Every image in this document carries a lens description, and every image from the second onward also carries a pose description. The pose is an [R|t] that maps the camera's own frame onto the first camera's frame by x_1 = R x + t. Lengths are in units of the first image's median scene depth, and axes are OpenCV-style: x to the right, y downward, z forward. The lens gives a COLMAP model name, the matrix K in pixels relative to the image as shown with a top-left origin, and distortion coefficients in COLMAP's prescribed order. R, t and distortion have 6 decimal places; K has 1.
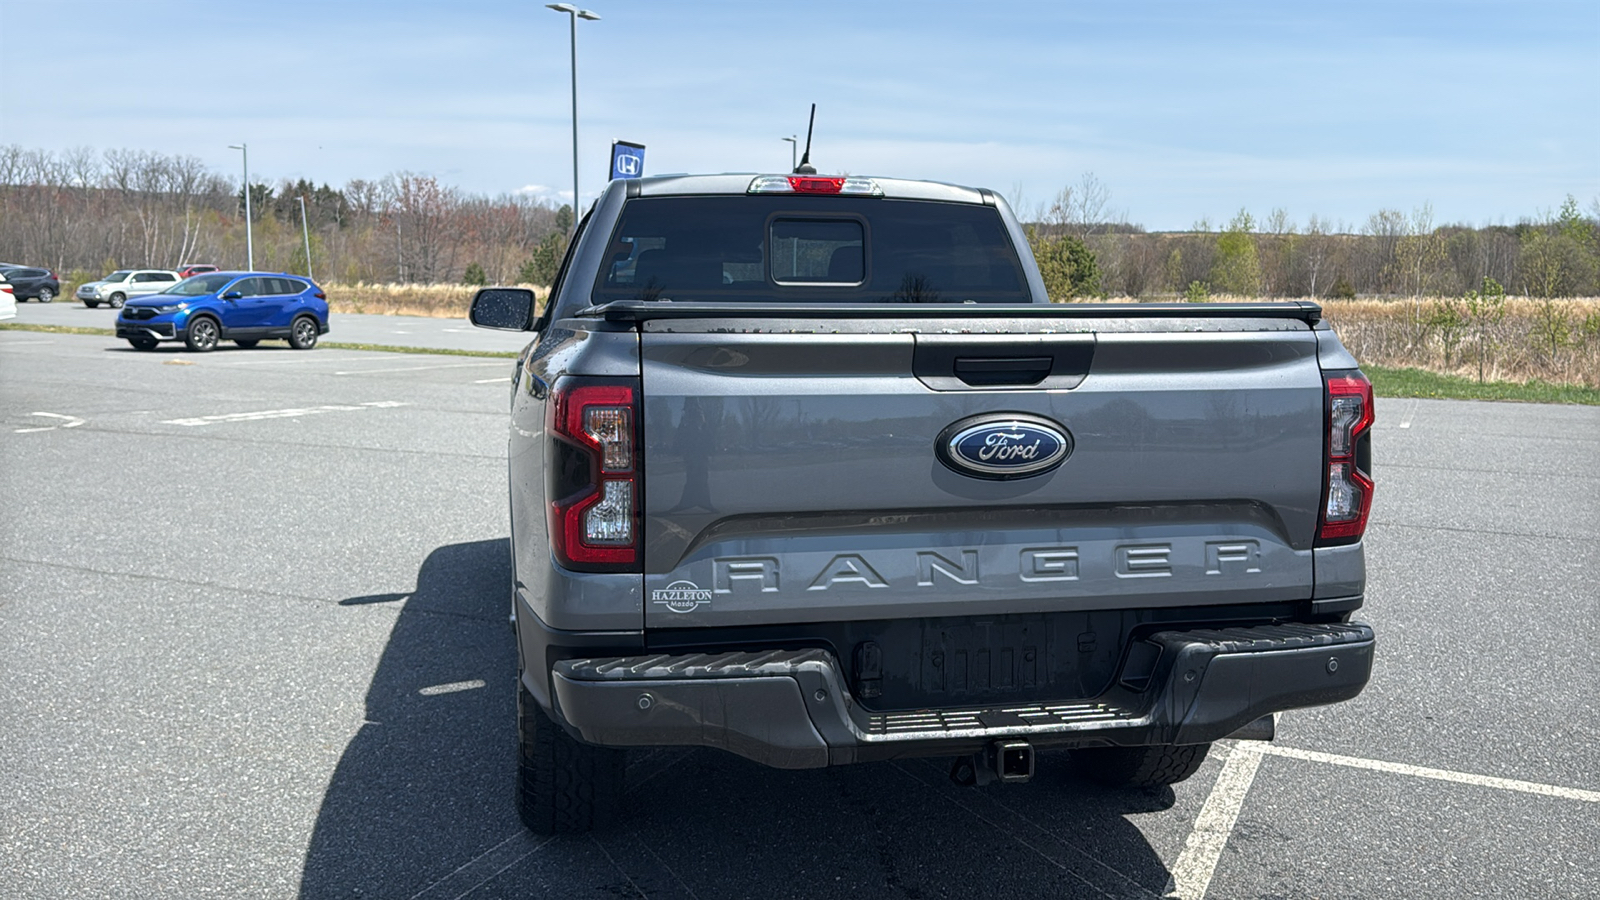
lens RADIAL K [[1363.0, 0, 823.1], [0, 1363.0, 446.5], [0, 0, 1]] dist [0.126979, -0.206401]
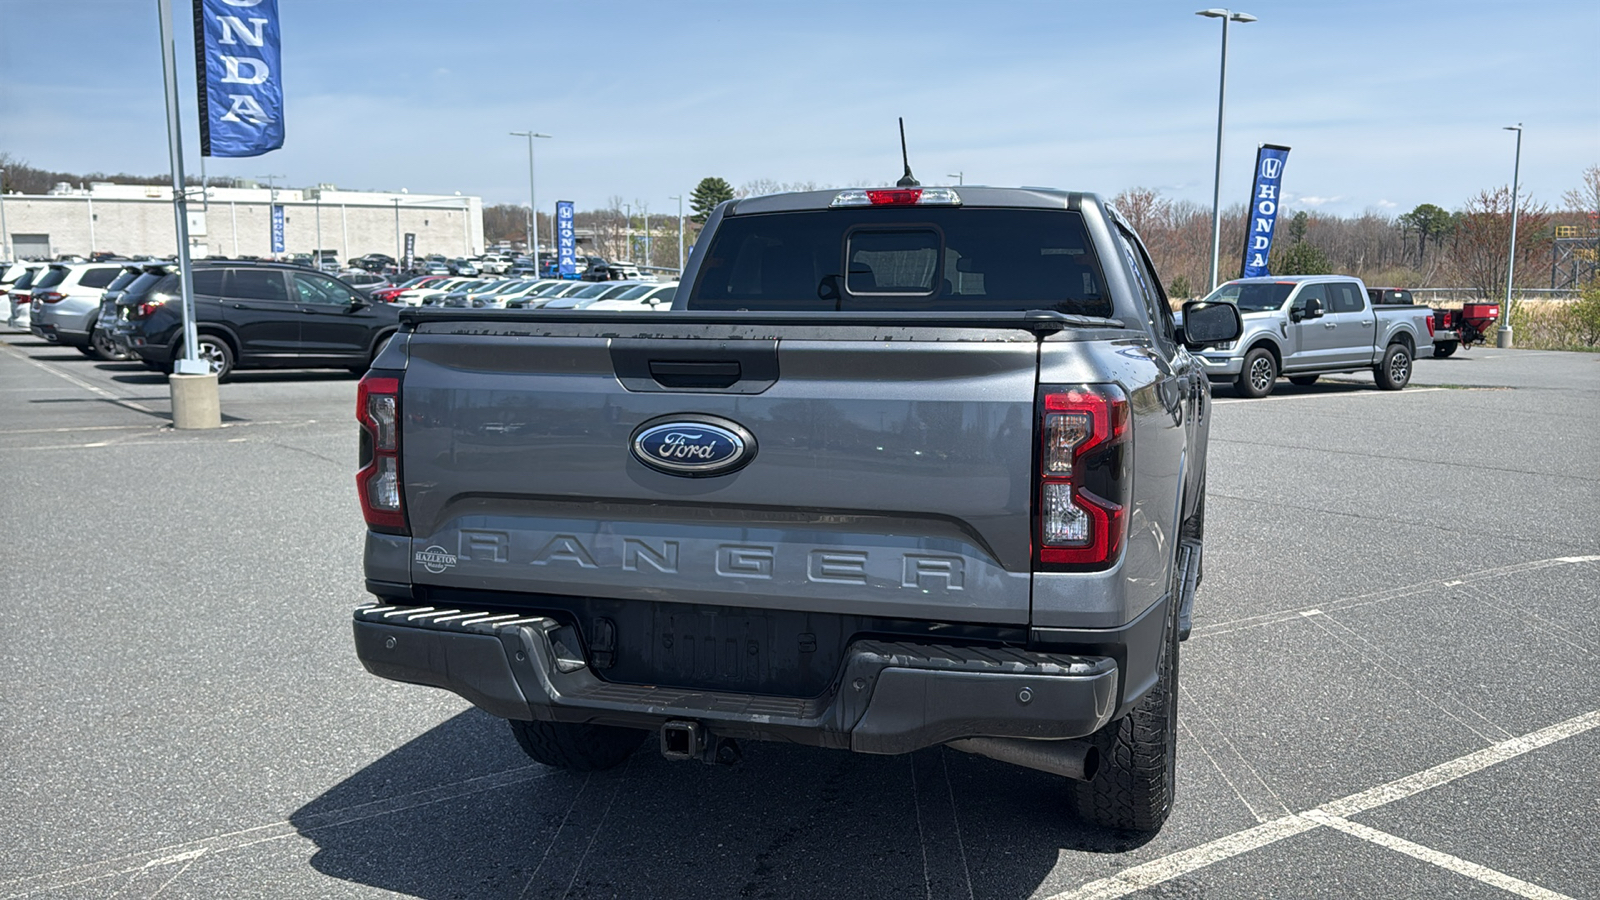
lens RADIAL K [[1363.0, 0, 832.4], [0, 1363.0, 475.8], [0, 0, 1]] dist [0.126979, -0.206401]
pose [[0.873526, 0.057778, -0.483336, 0.516727], [-0.052181, 0.998324, 0.025034, -0.006200], [0.483972, 0.003353, 0.875077, 0.086771]]
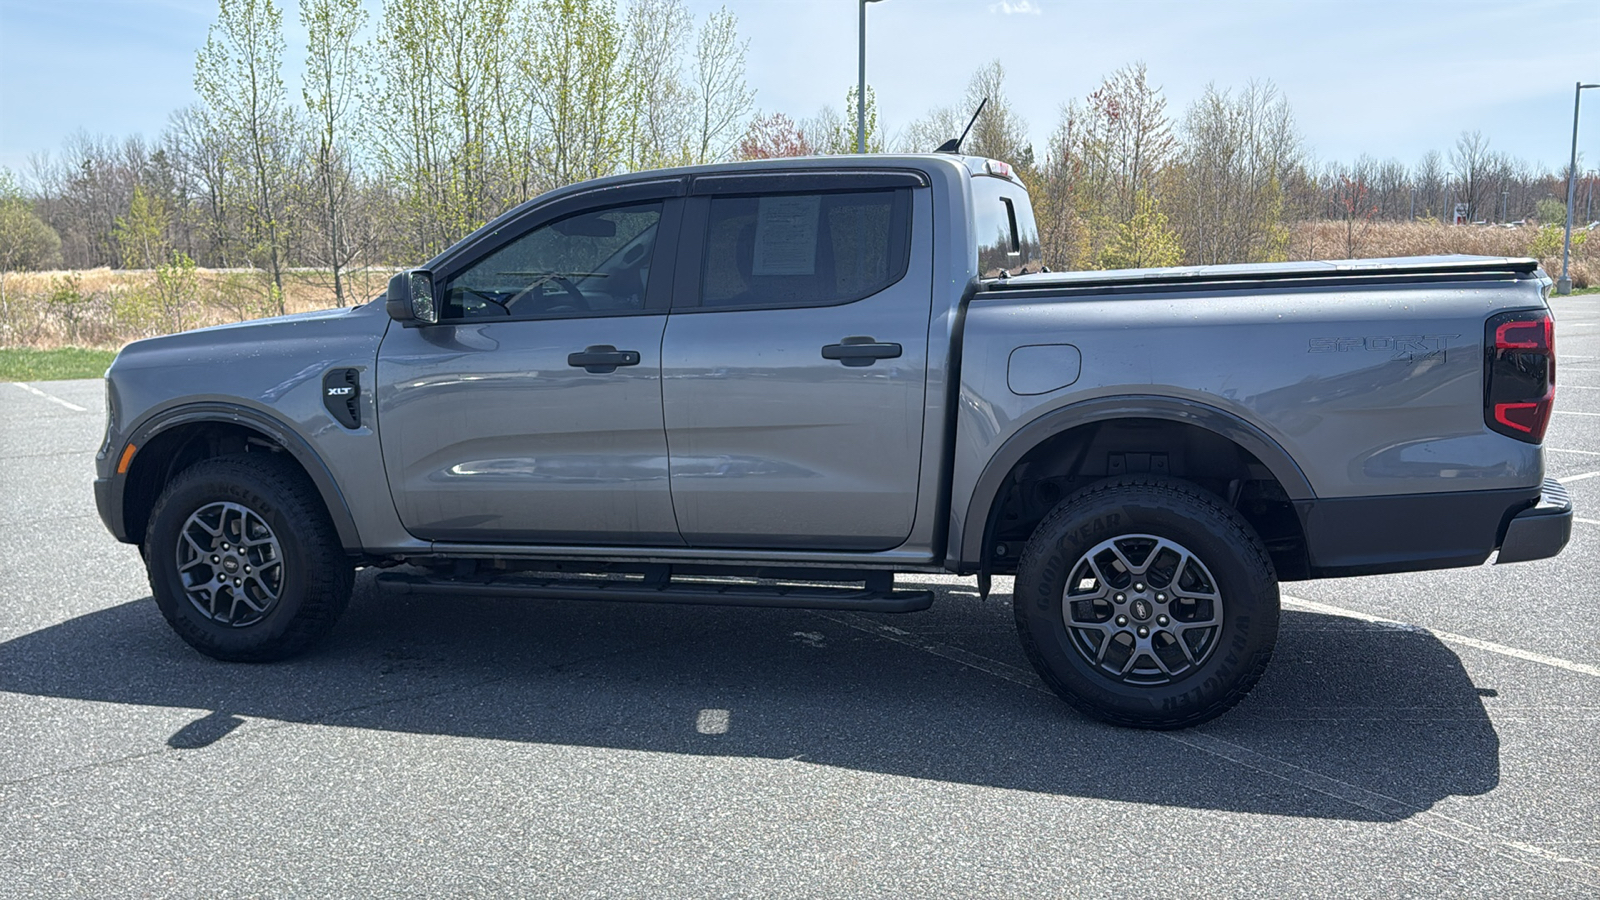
lens RADIAL K [[1363.0, 0, 830.4], [0, 1363.0, 439.3], [0, 0, 1]] dist [0.126979, -0.206401]
pose [[0.489761, -0.131719, 0.861849, -1.234581], [0.119823, 0.989311, 0.083108, -0.086538], [-0.863584, 0.062566, 0.500309, 0.619494]]
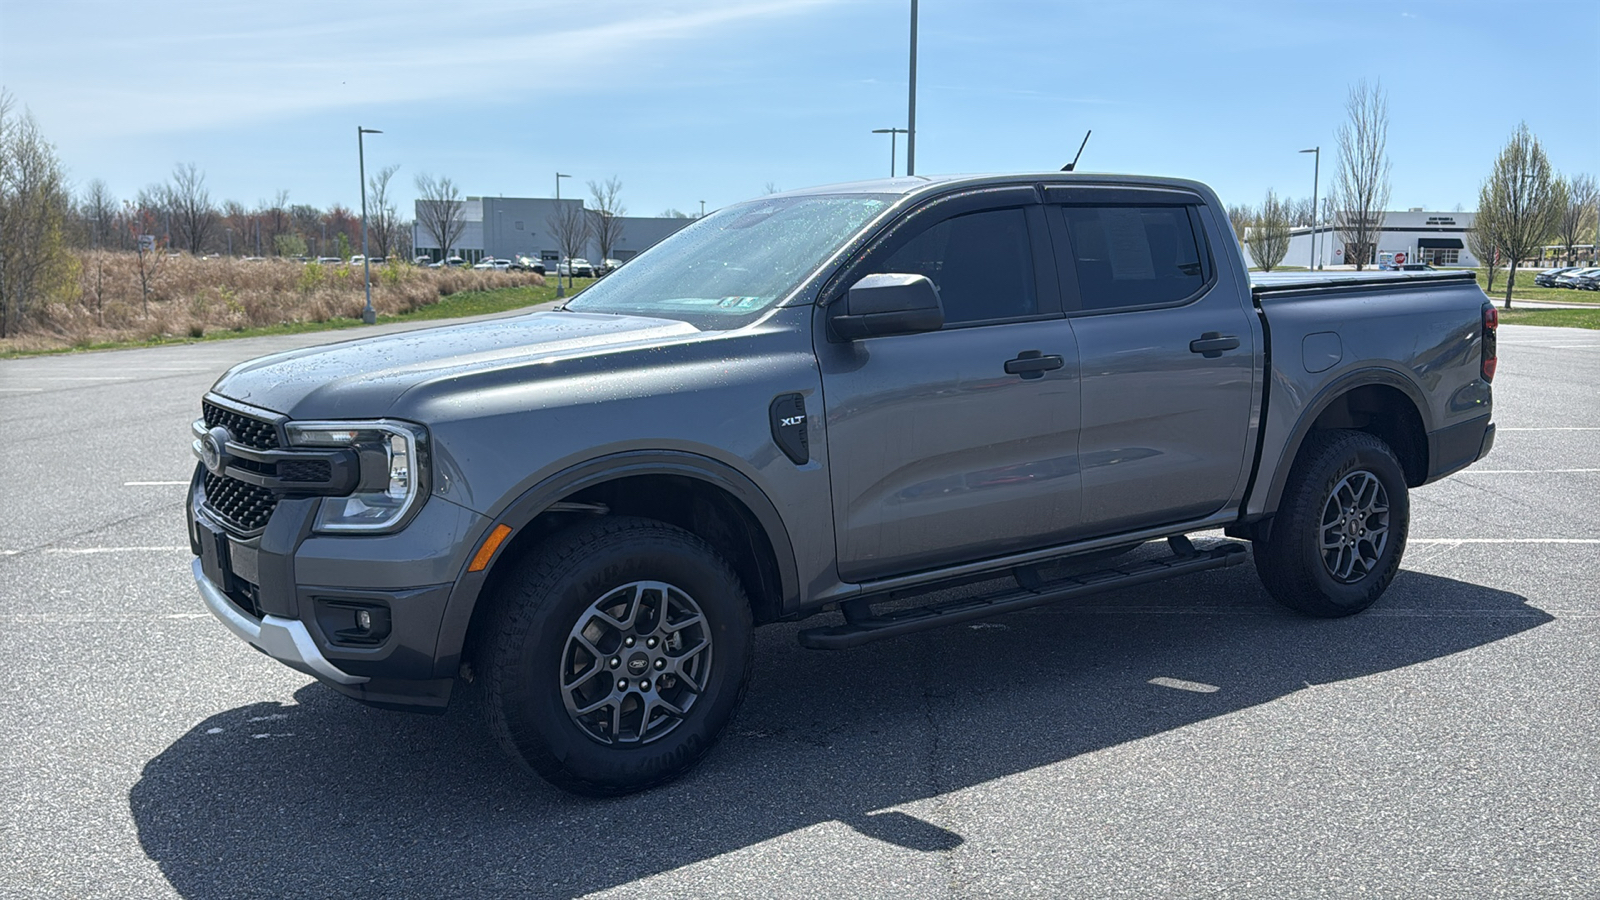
lens RADIAL K [[1371.3, 0, 835.7], [0, 1371.3, 481.4], [0, 0, 1]] dist [0.105920, -0.134186]
pose [[-0.384035, -0.143094, 0.912163, -1.333991], [0.109424, 0.973902, 0.198848, -0.237304], [-0.916812, 0.176177, -0.358355, 1.984246]]
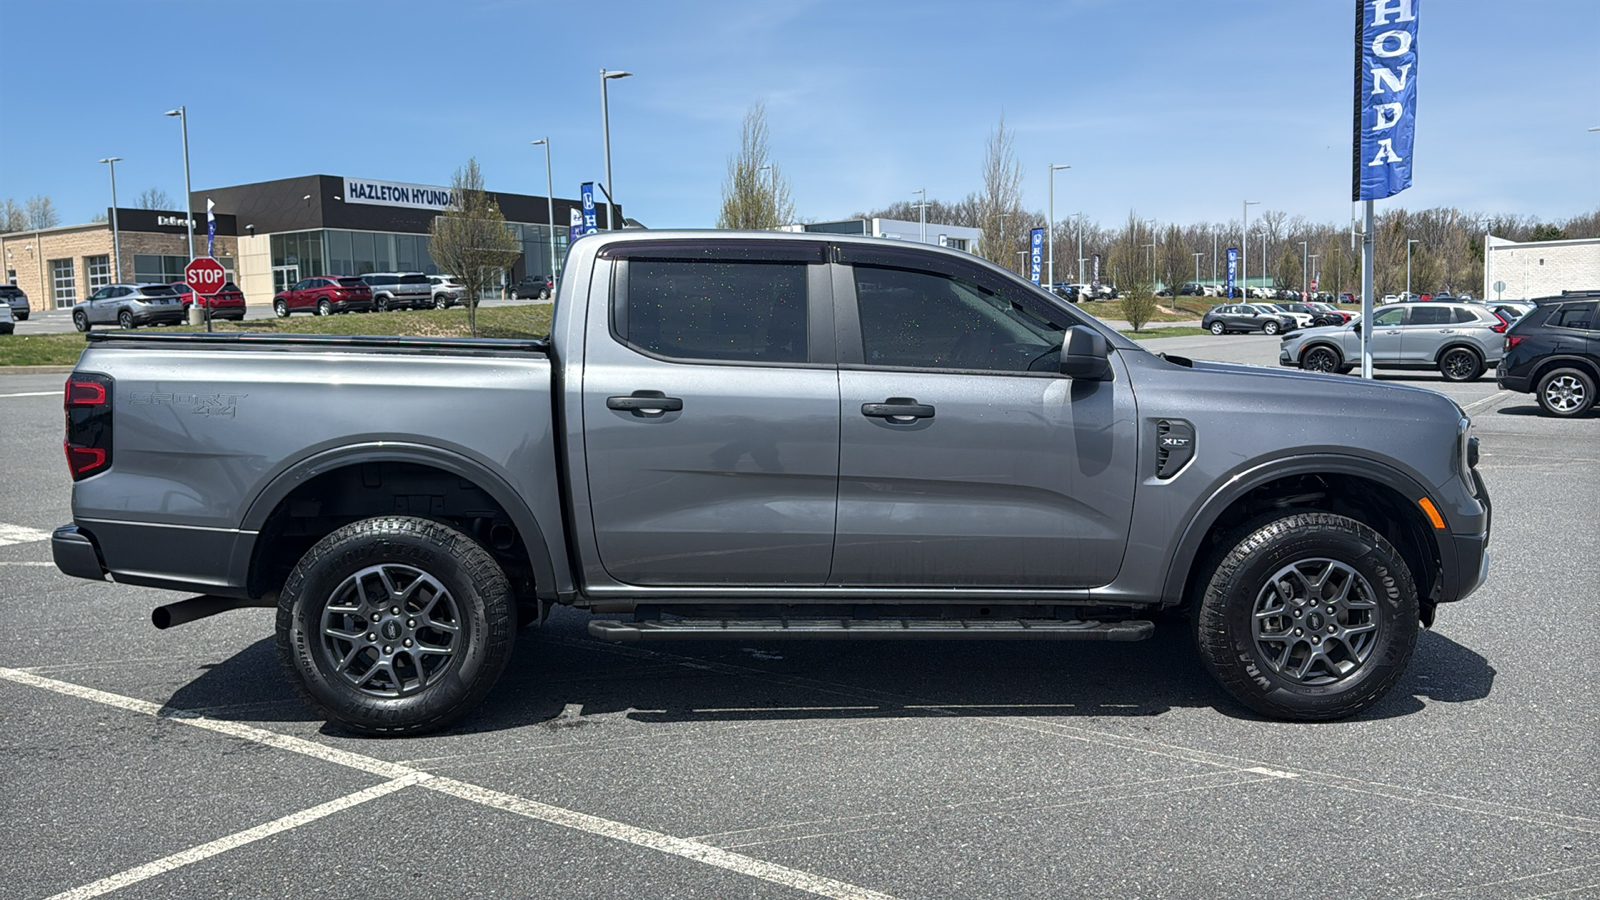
lens RADIAL K [[1353.4, 0, 833.4], [0, 1353.4, 449.3], [0, 0, 1]] dist [0.118143, -0.177569]
pose [[-0.158905, 0.076642, -0.984315, 1.391658], [-0.109981, 0.989403, 0.094793, -0.165232], [0.981149, 0.123319, -0.148792, 1.612510]]
